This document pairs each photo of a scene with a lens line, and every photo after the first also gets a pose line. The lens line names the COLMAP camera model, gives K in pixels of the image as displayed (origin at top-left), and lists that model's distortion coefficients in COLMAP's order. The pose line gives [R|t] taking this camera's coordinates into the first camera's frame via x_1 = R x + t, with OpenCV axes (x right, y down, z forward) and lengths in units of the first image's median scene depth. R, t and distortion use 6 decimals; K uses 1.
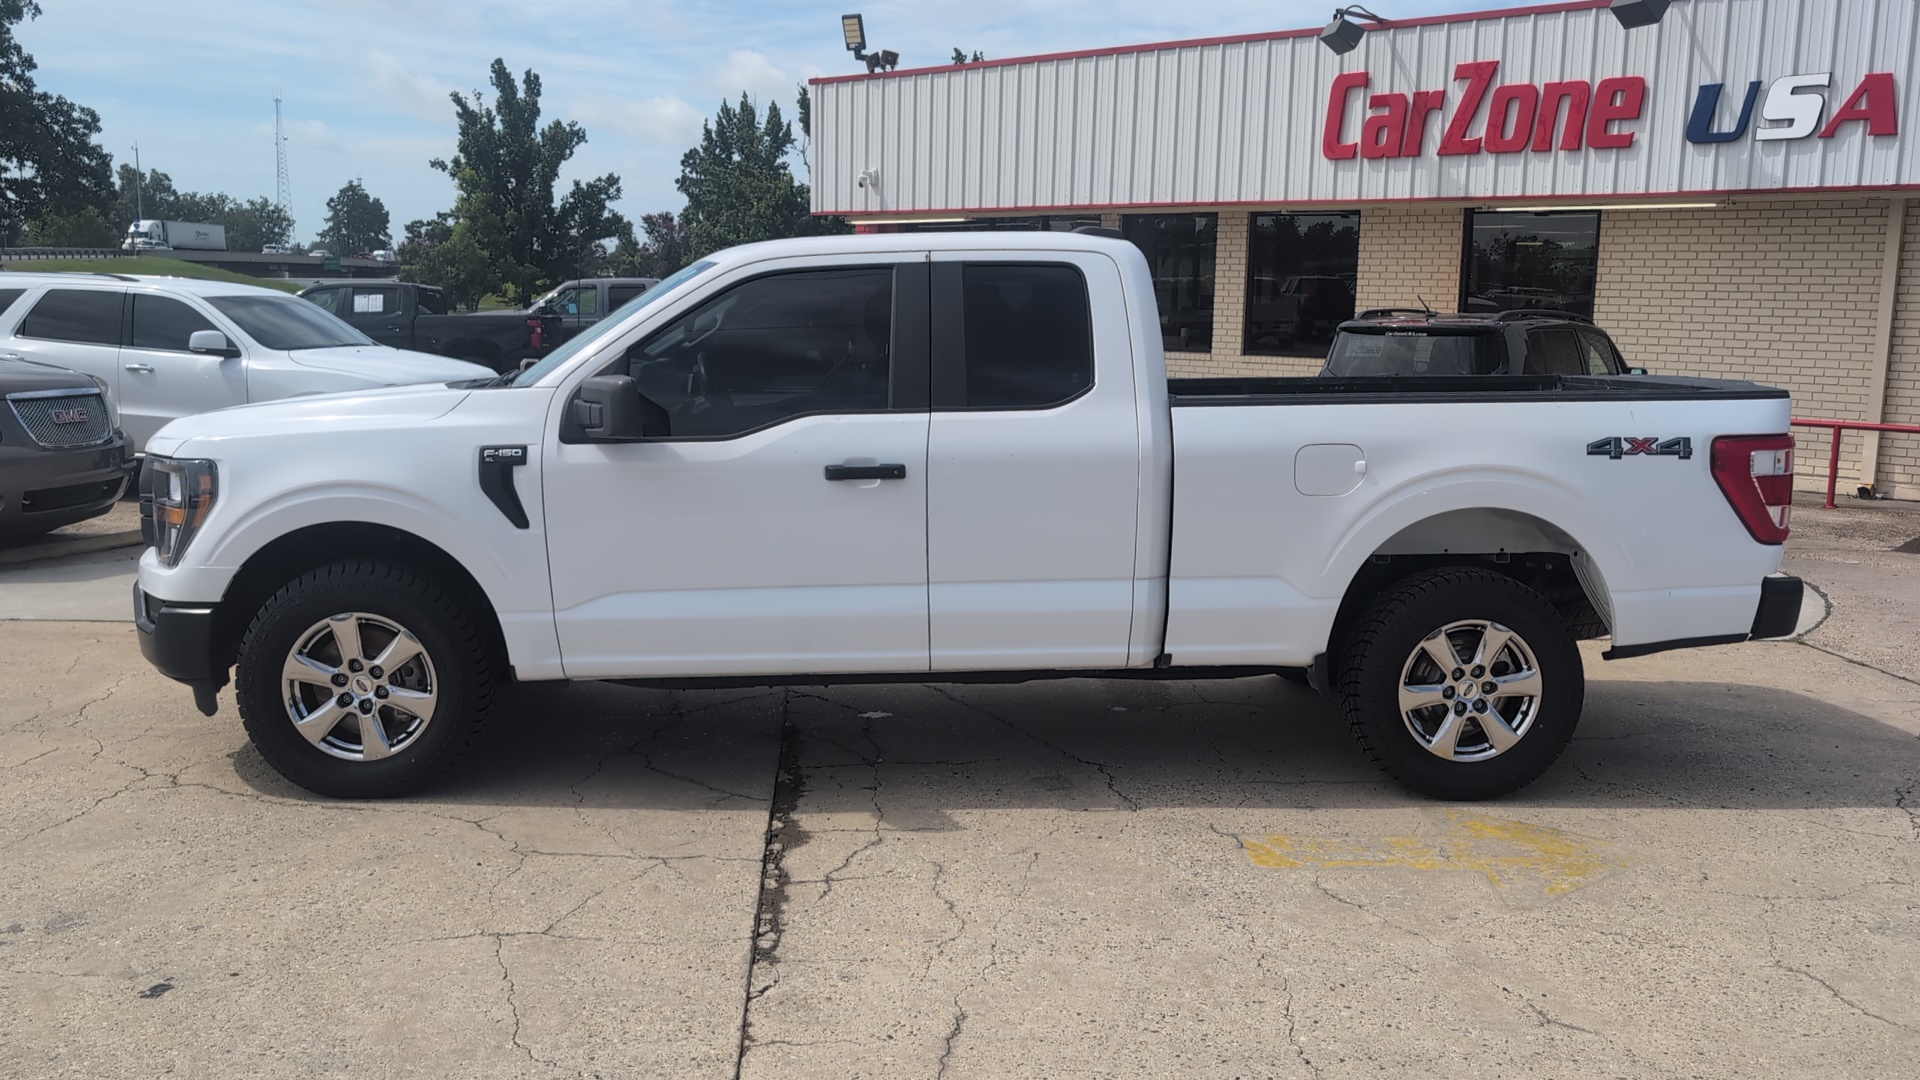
lens RADIAL K [[1612.7, 0, 970.7], [0, 1612.7, 533.0], [0, 0, 1]] dist [0.024272, -0.045784]
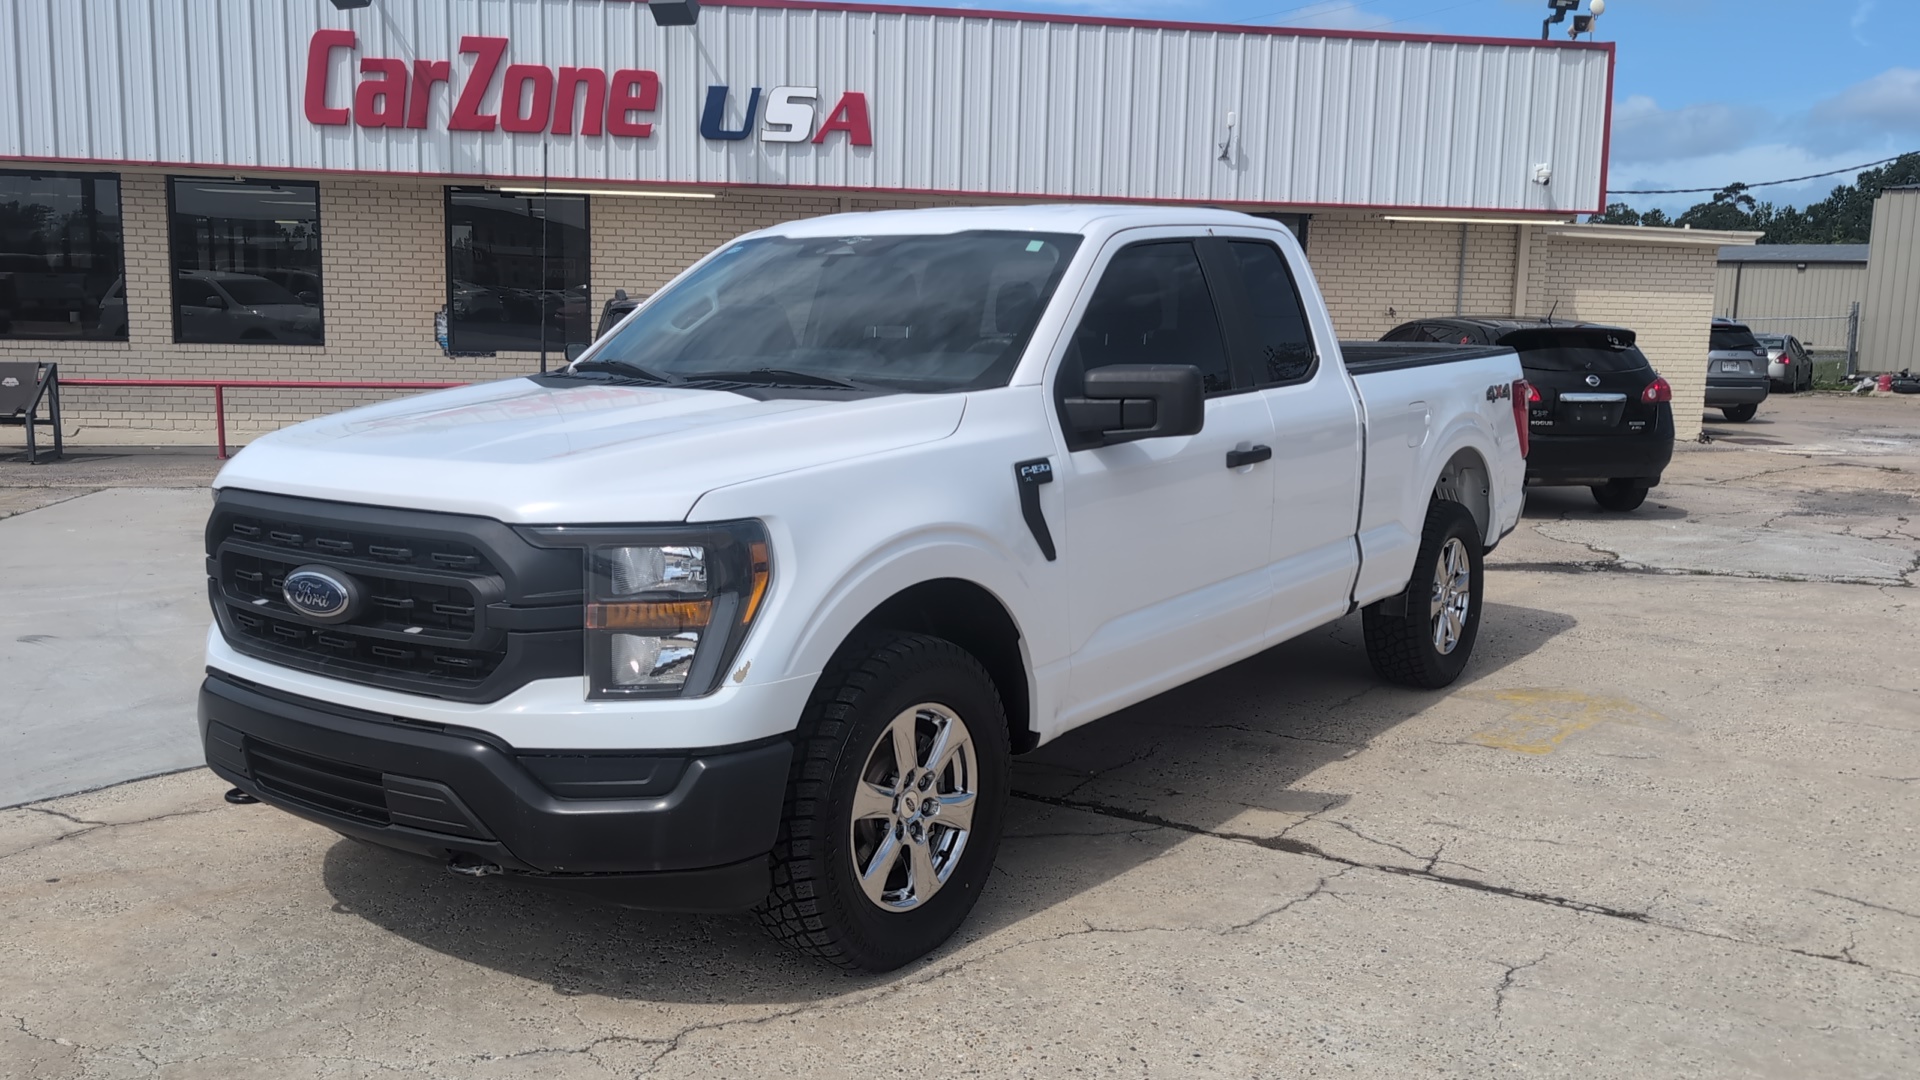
lens RADIAL K [[1612.7, 0, 973.1], [0, 1612.7, 532.6], [0, 0, 1]] dist [0.024272, -0.045784]
pose [[0.626025, -0.113959, 0.771431, -0.896279], [0.106160, 0.992509, 0.060467, -0.066820], [-0.772543, 0.044041, 0.633433, 0.512877]]
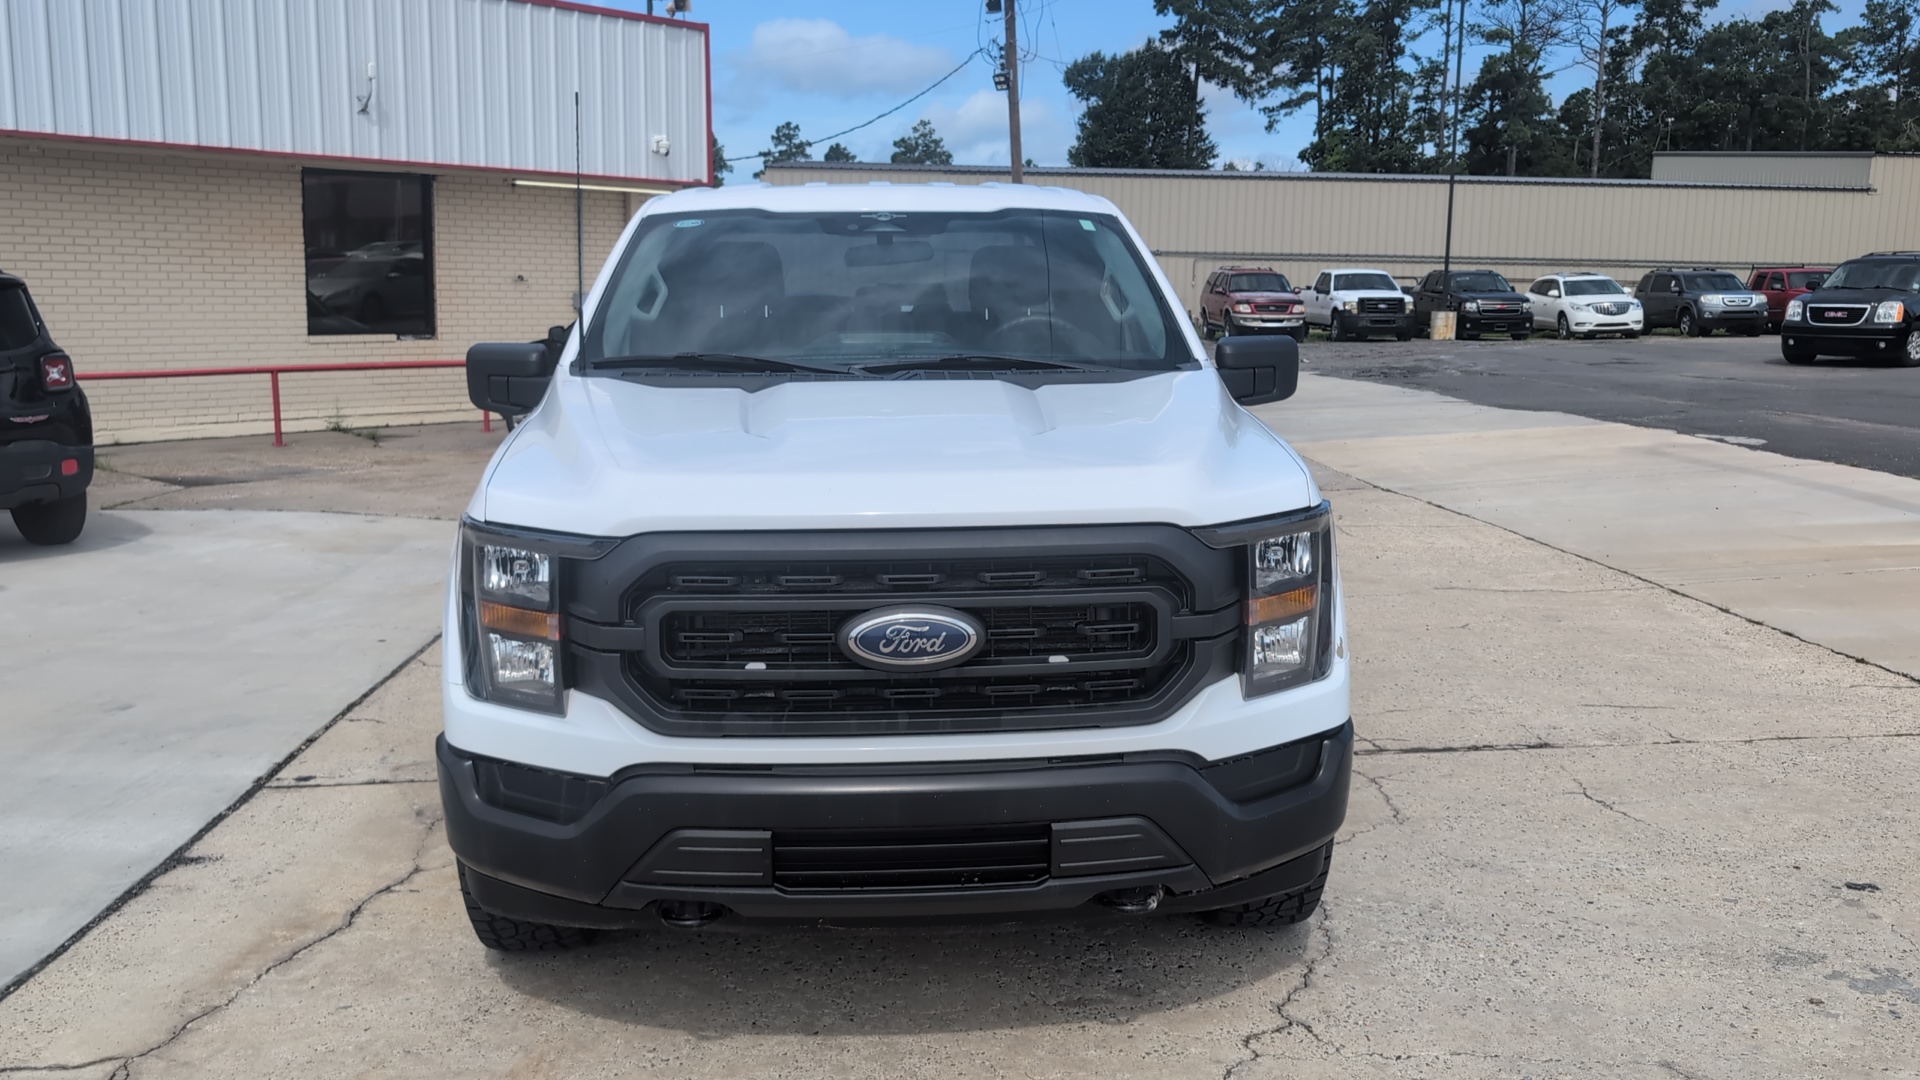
lens RADIAL K [[1612.7, 0, 970.8], [0, 1612.7, 544.3], [0, 0, 1]] dist [0.024272, -0.045784]
pose [[-0.013944, -0.176070, 0.984279, -1.100668], [0.137361, 0.974705, 0.176304, -0.158852], [-0.990423, 0.137660, 0.010594, 1.114279]]
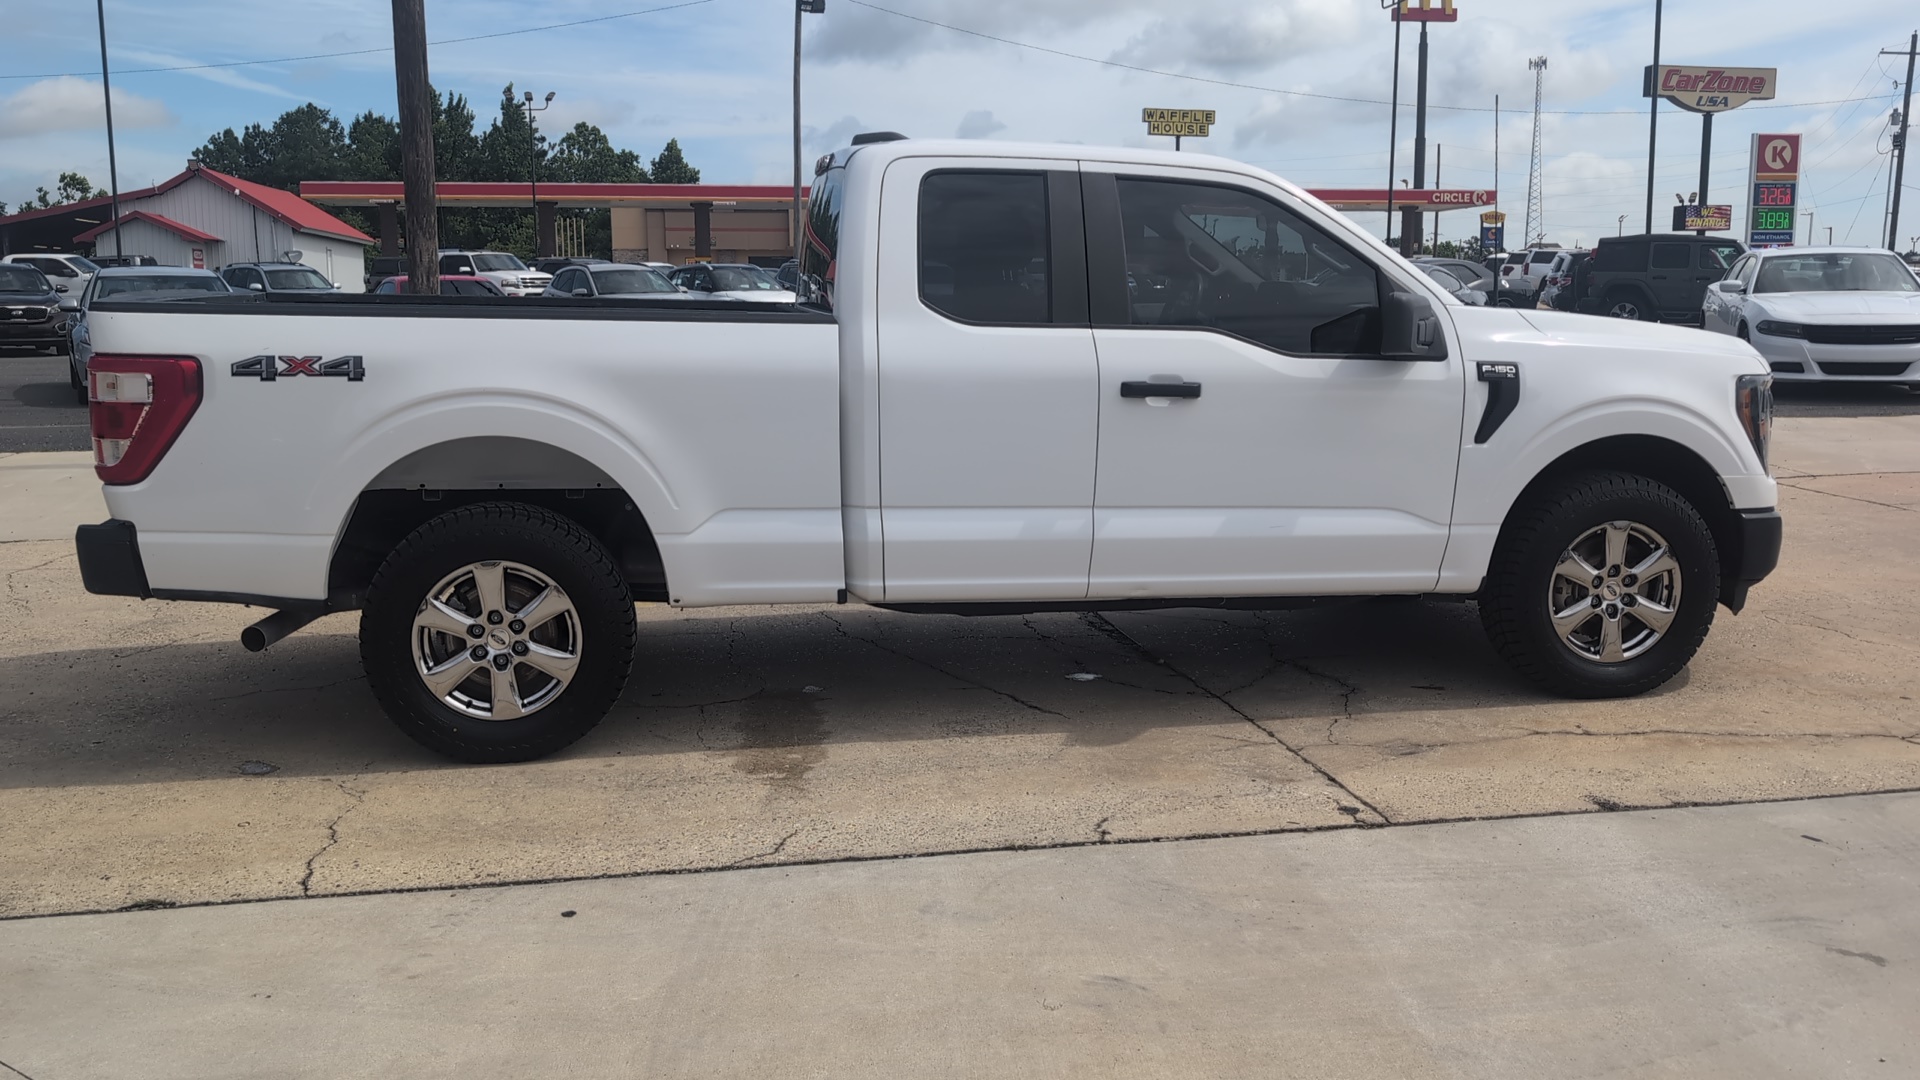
lens RADIAL K [[1612.7, 0, 962.8], [0, 1612.7, 538.0], [0, 0, 1]] dist [0.024272, -0.045784]
pose [[-0.993148, 0.006216, -0.116696, 0.142330], [-0.027851, 0.957222, 0.288013, -0.275237], [0.113494, 0.289289, -0.950490, 2.279858]]
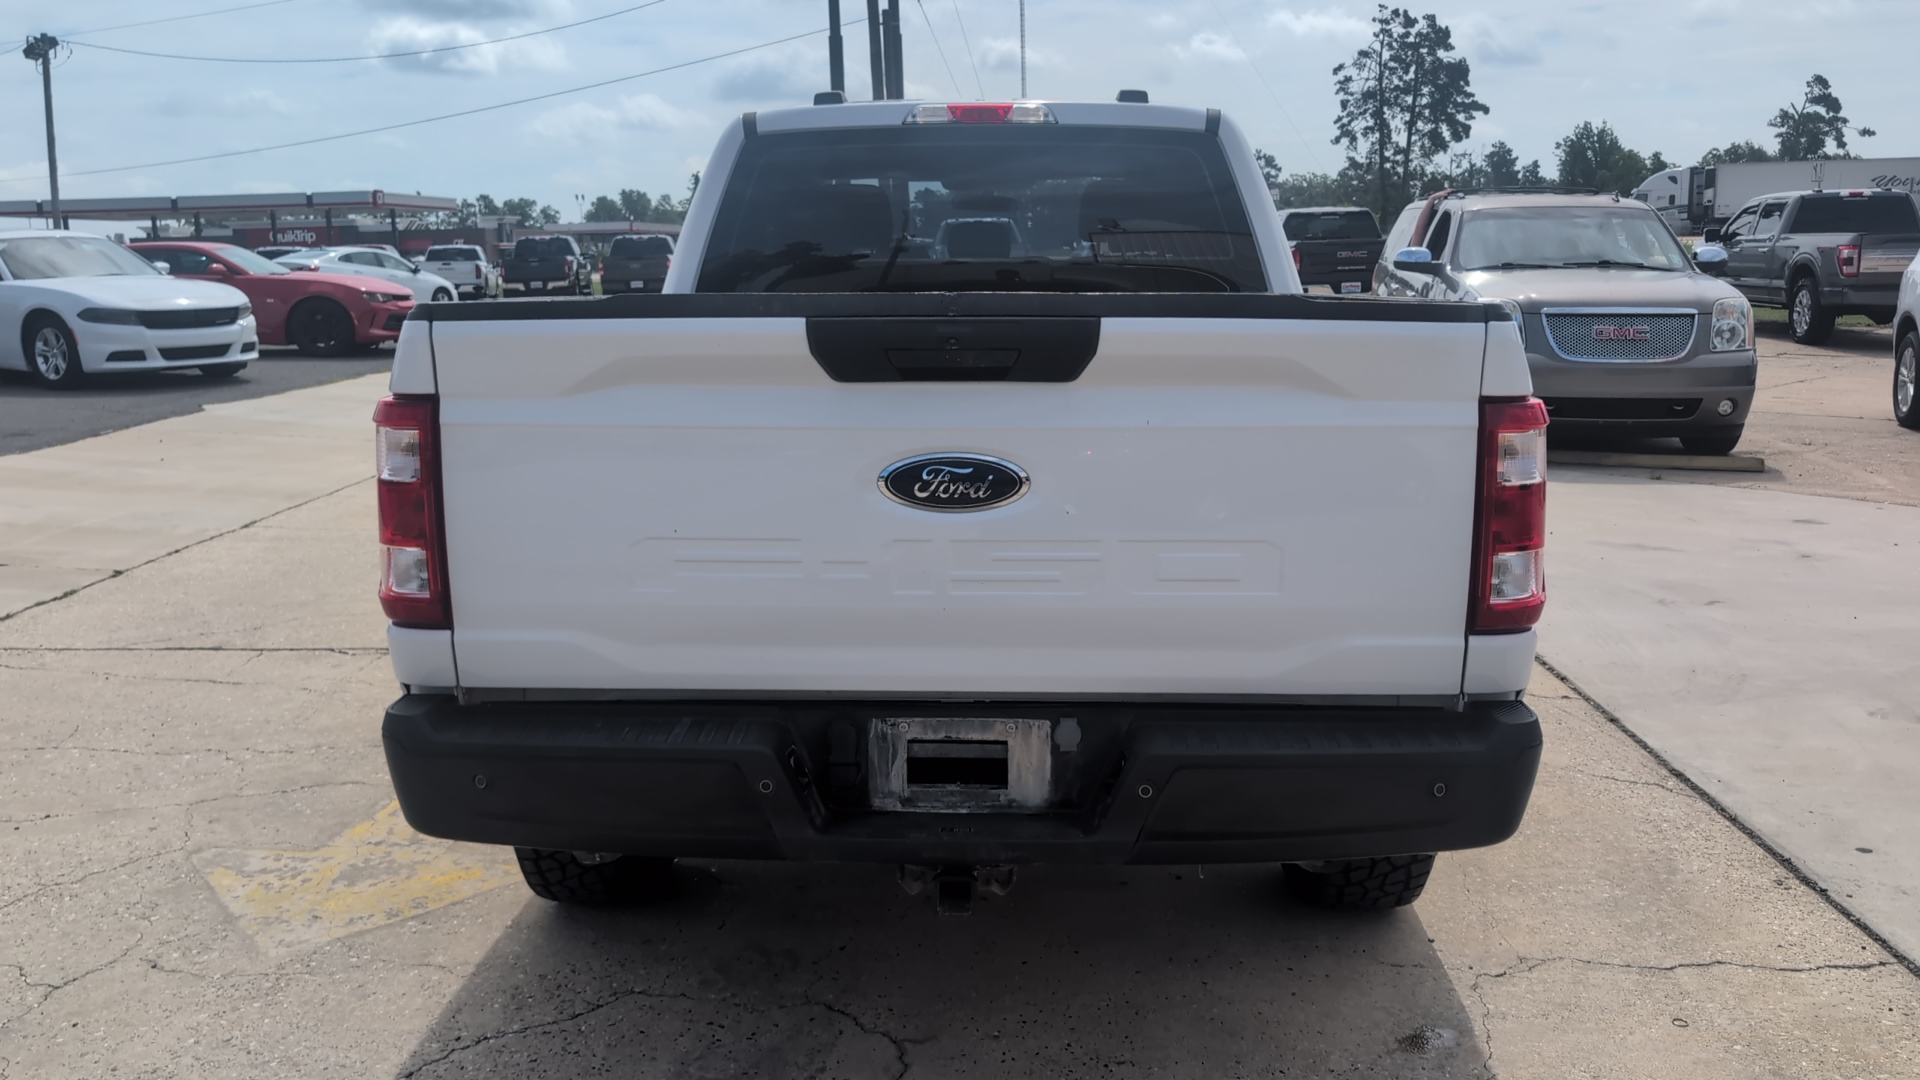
lens RADIAL K [[1612.7, 0, 969.3], [0, 1612.7, 539.9], [0, 0, 1]] dist [0.024272, -0.045784]
pose [[-0.085369, 0.161809, -0.983123, 0.991617], [-0.127485, 0.976840, 0.171845, -0.126383], [0.988160, 0.140004, -0.062763, 1.243381]]
